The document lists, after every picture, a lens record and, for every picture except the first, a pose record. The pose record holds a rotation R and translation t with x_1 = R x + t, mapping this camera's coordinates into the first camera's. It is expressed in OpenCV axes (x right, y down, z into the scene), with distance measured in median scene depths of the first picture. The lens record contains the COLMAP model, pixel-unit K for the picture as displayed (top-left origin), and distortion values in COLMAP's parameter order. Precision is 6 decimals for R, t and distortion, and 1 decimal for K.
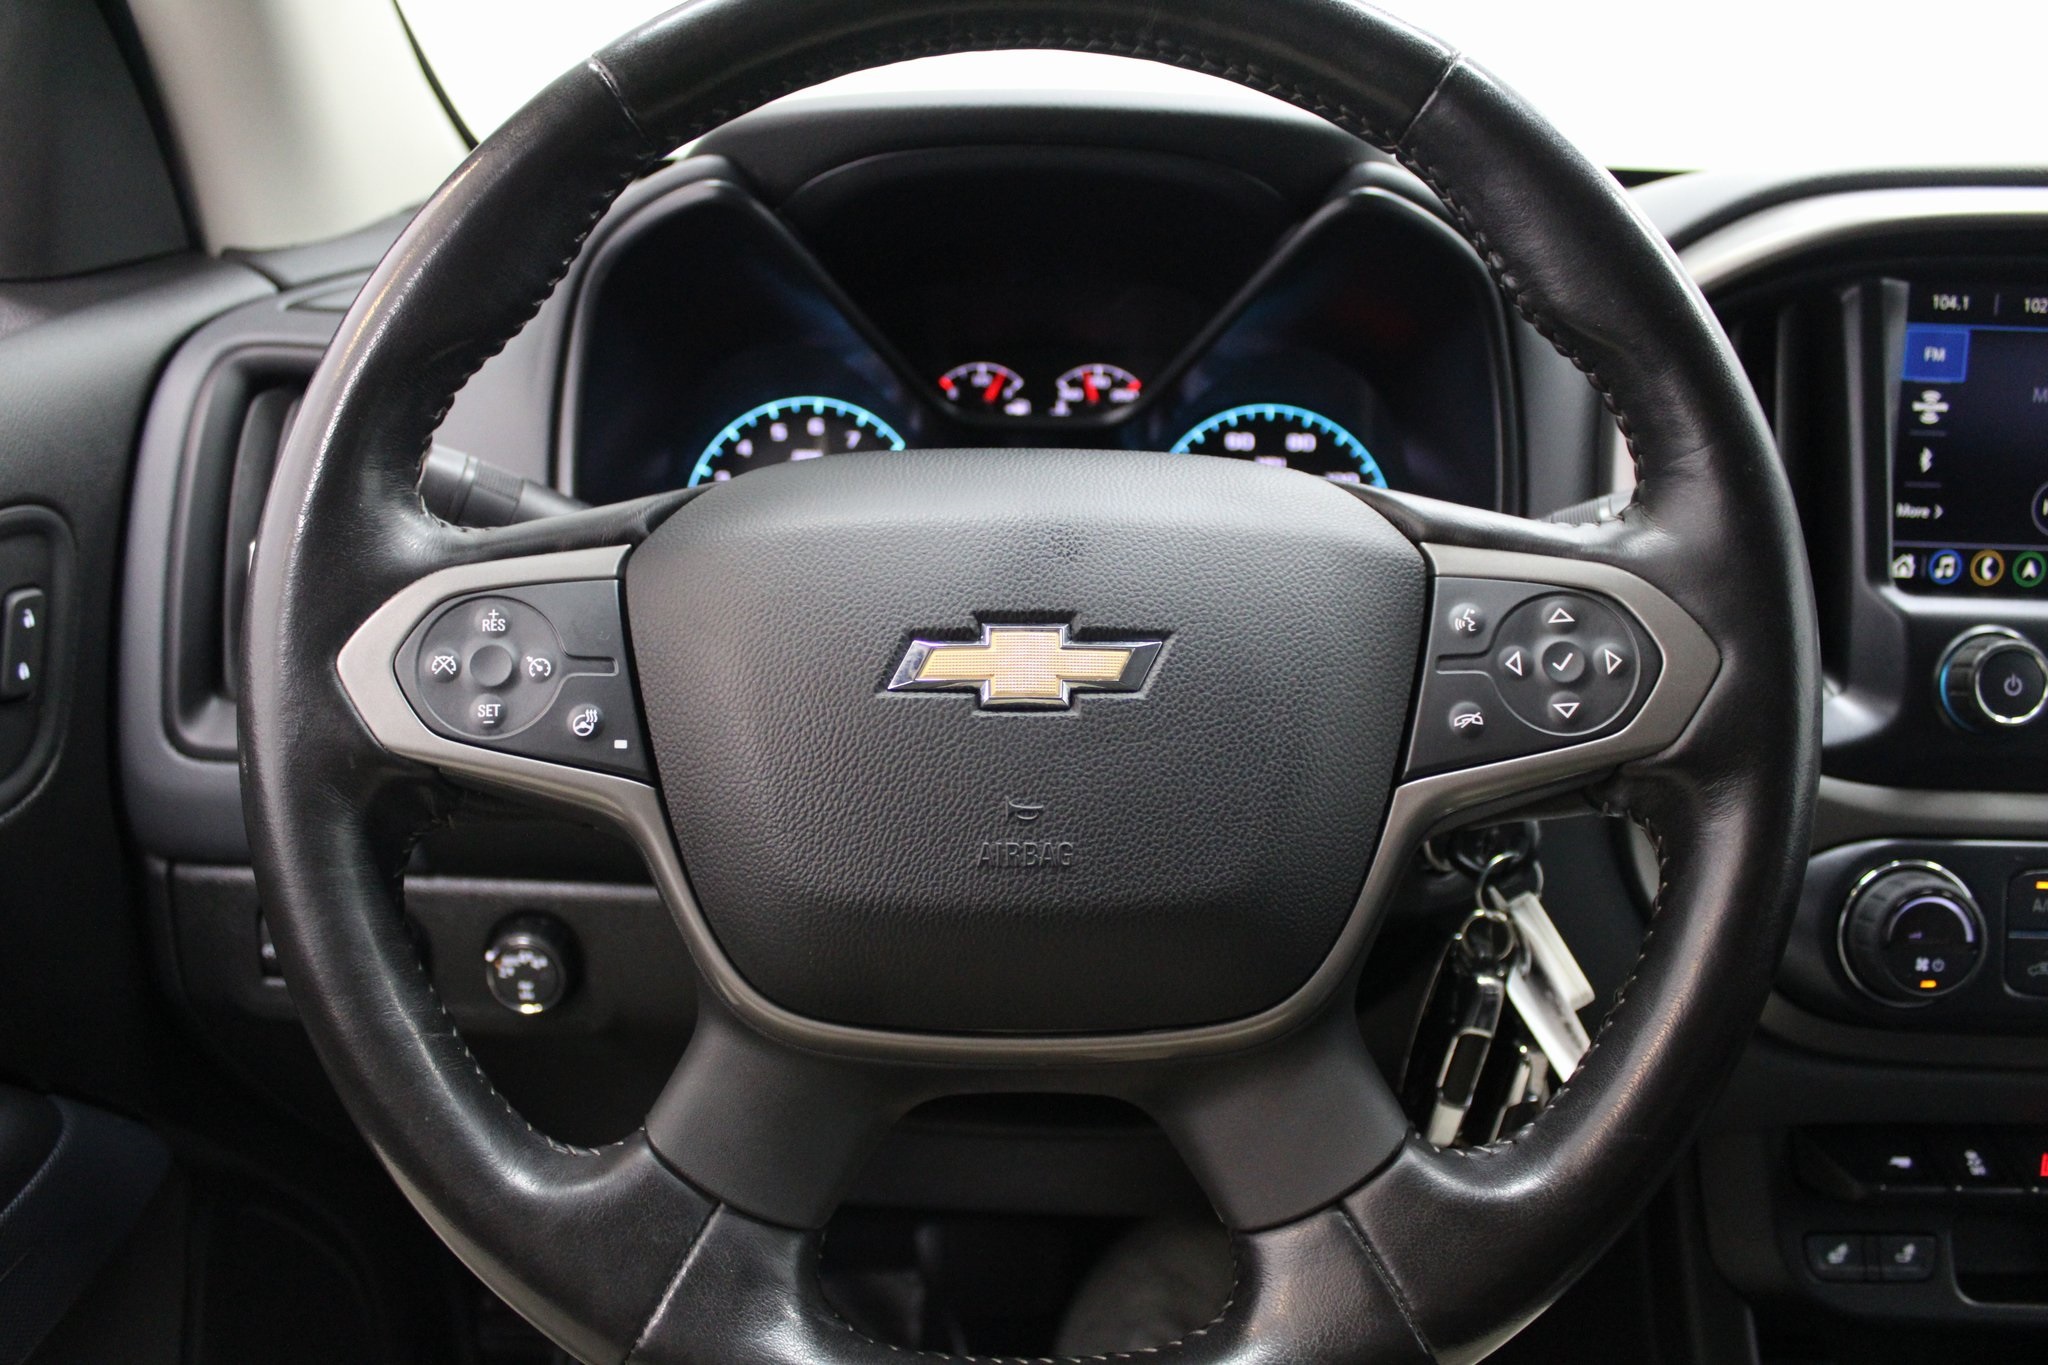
lens RADIAL K [[1644.9, 0, 1010.8], [0, 1644.9, 687.0], [0, 0, 1]] dist [-0.179182, 0.139154]
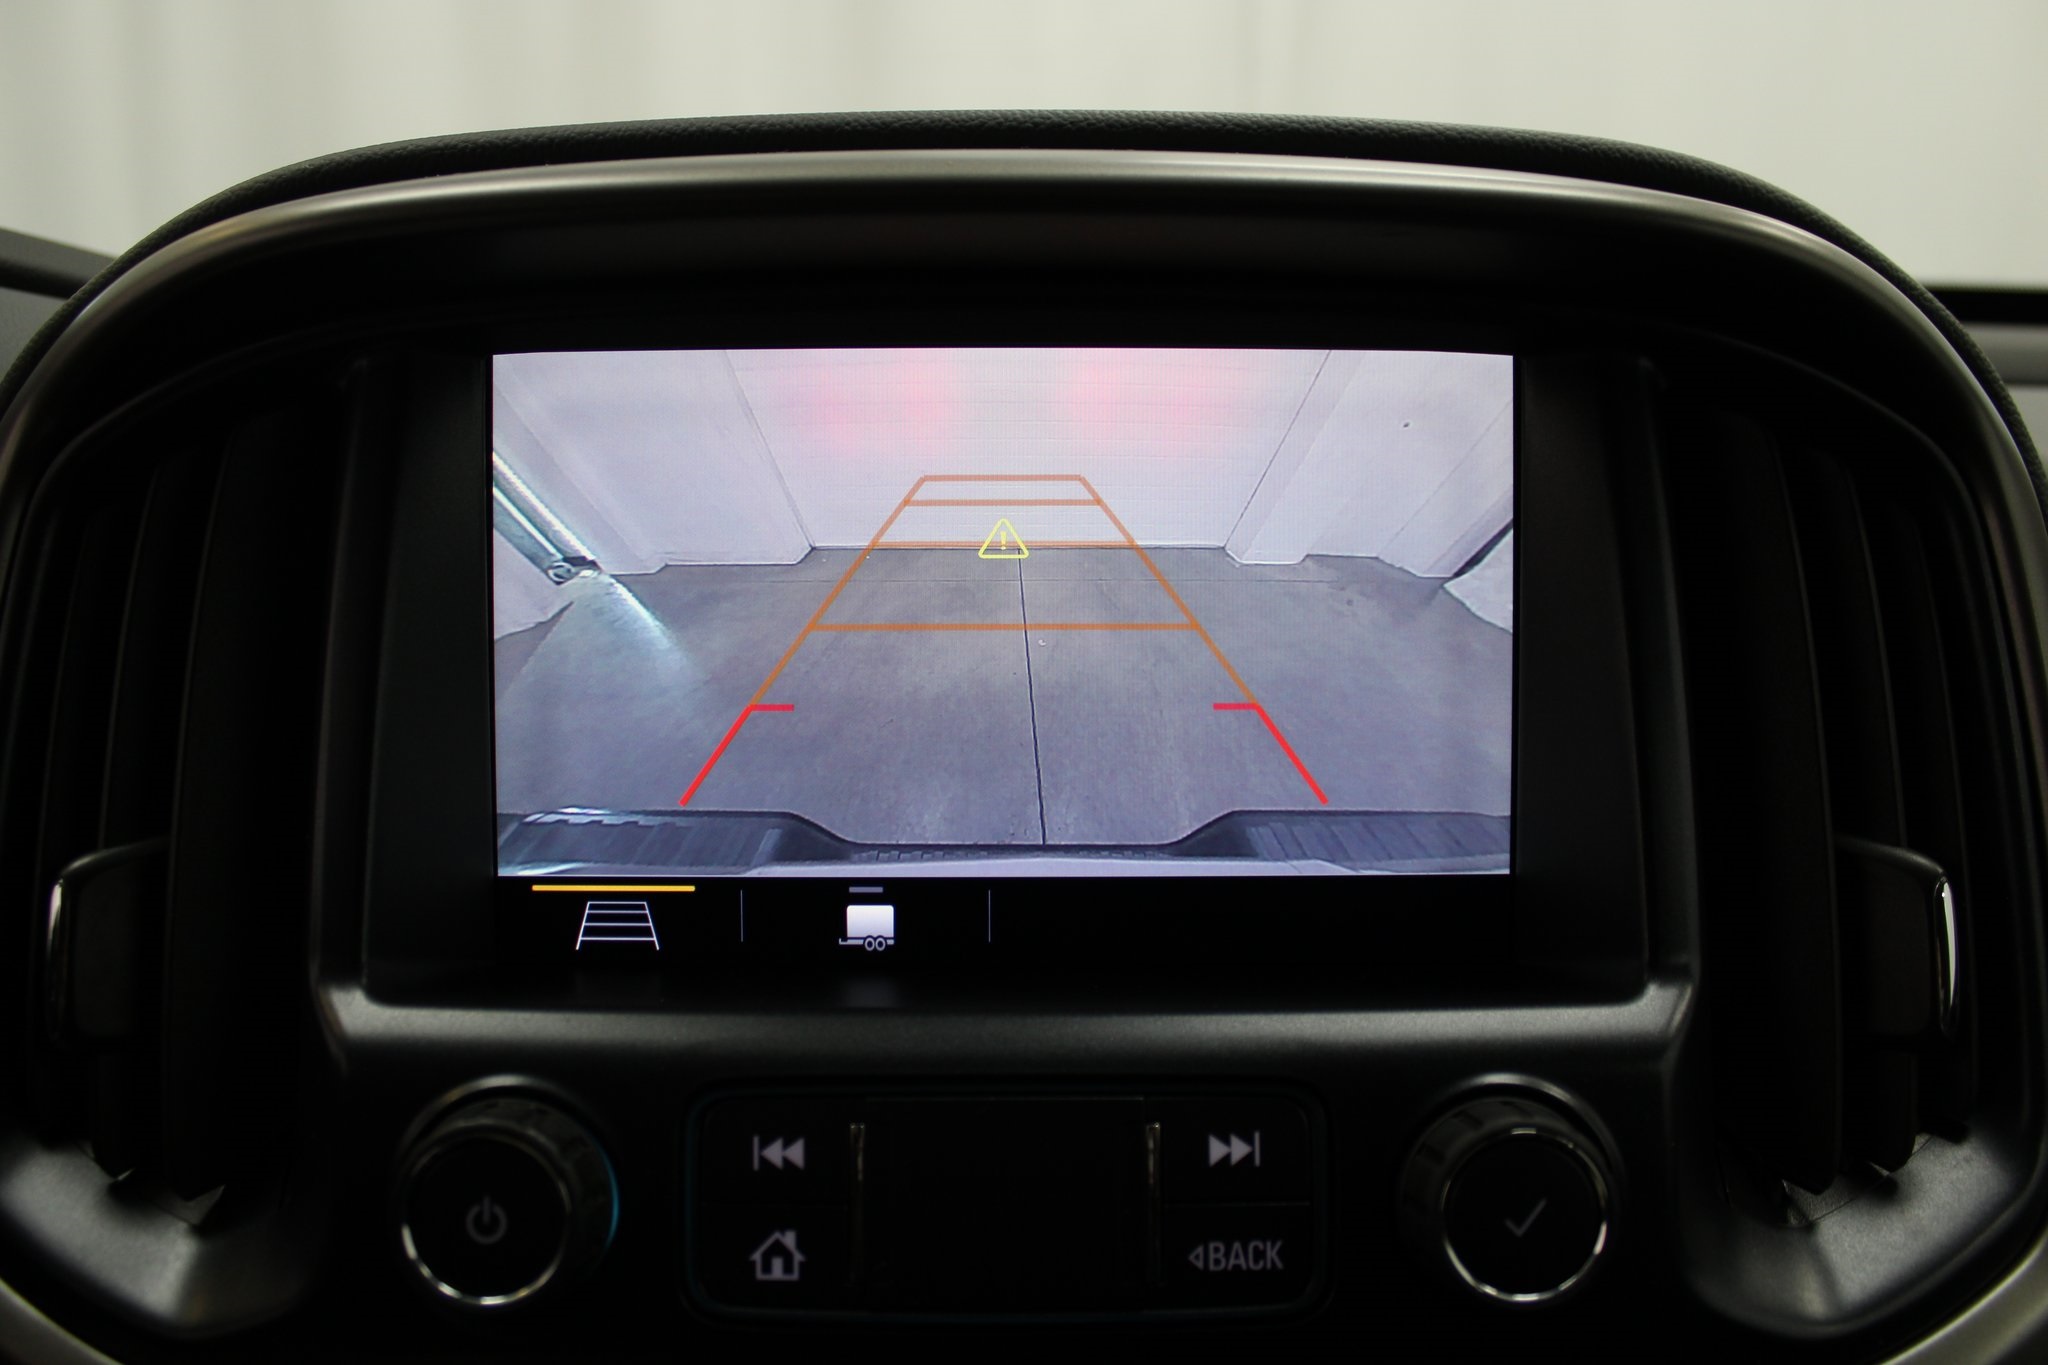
lens RADIAL K [[1737.3, 0, 1021.1], [0, 1737.3, 678.5], [0, 0, 1]] dist [-0.167355, 0.128322]
pose [[0.998587, -0.021682, 0.048525, 1.007598], [0.028179, 0.990100, -0.137504, -0.107440], [-0.045064, 0.138677, 0.989312, 0.654774]]
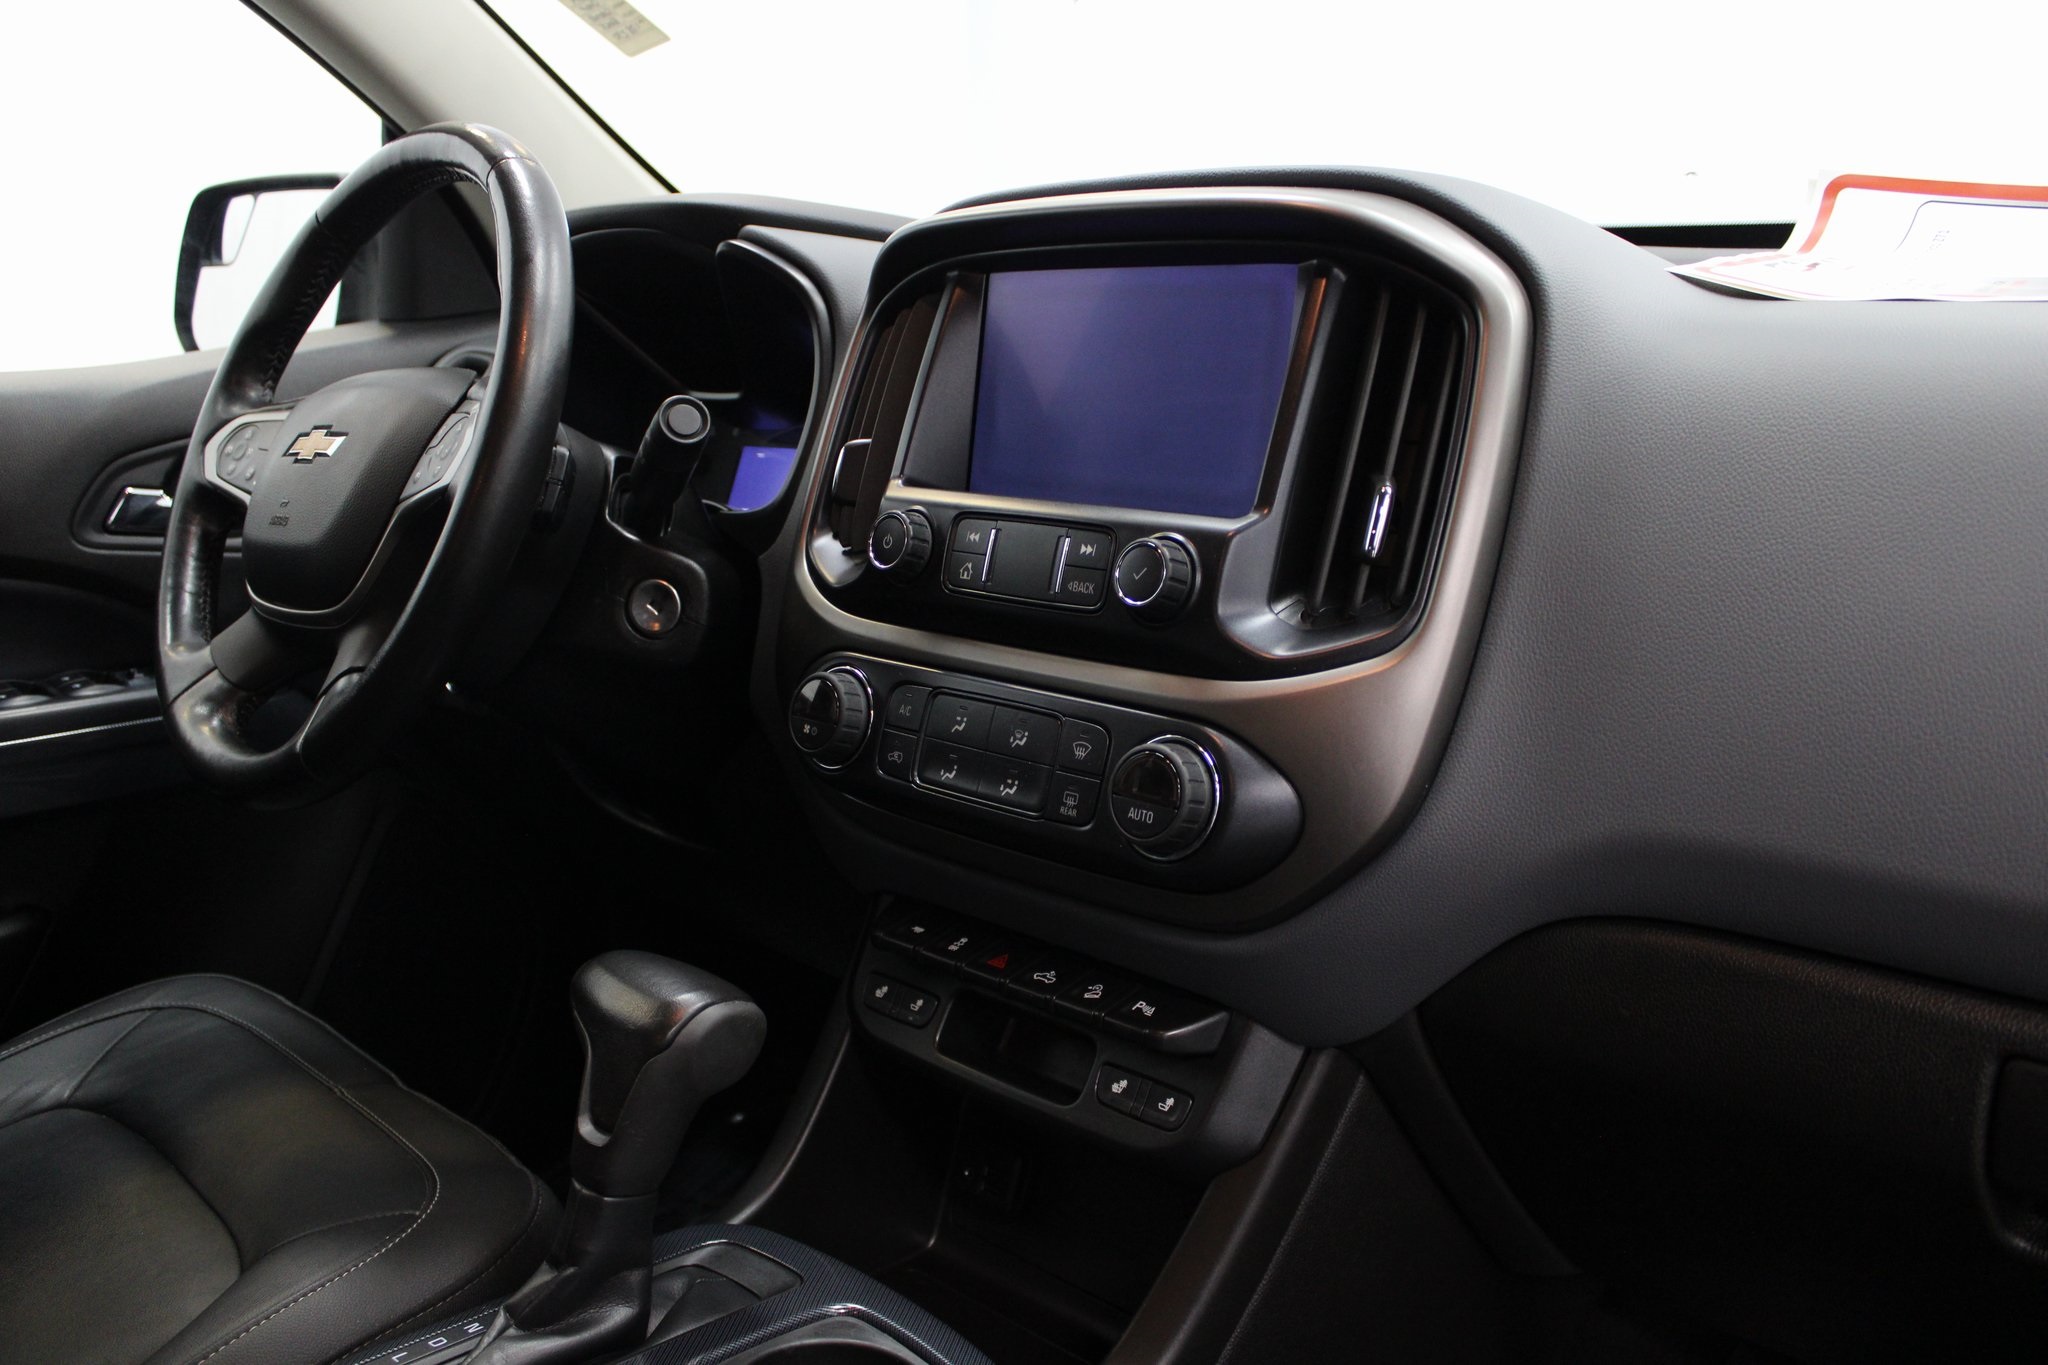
lens RADIAL K [[1706.6, 0, 1024.0], [0, 1706.6, 682.5], [0, 0, 1]] dist [-0.193178, -0.000438]
pose [[0.744472, 0.121550, -0.656496, 2.273782], [-0.191231, 0.980912, -0.035242, 0.199291], [0.639681, 0.151779, 0.753506, -0.059997]]
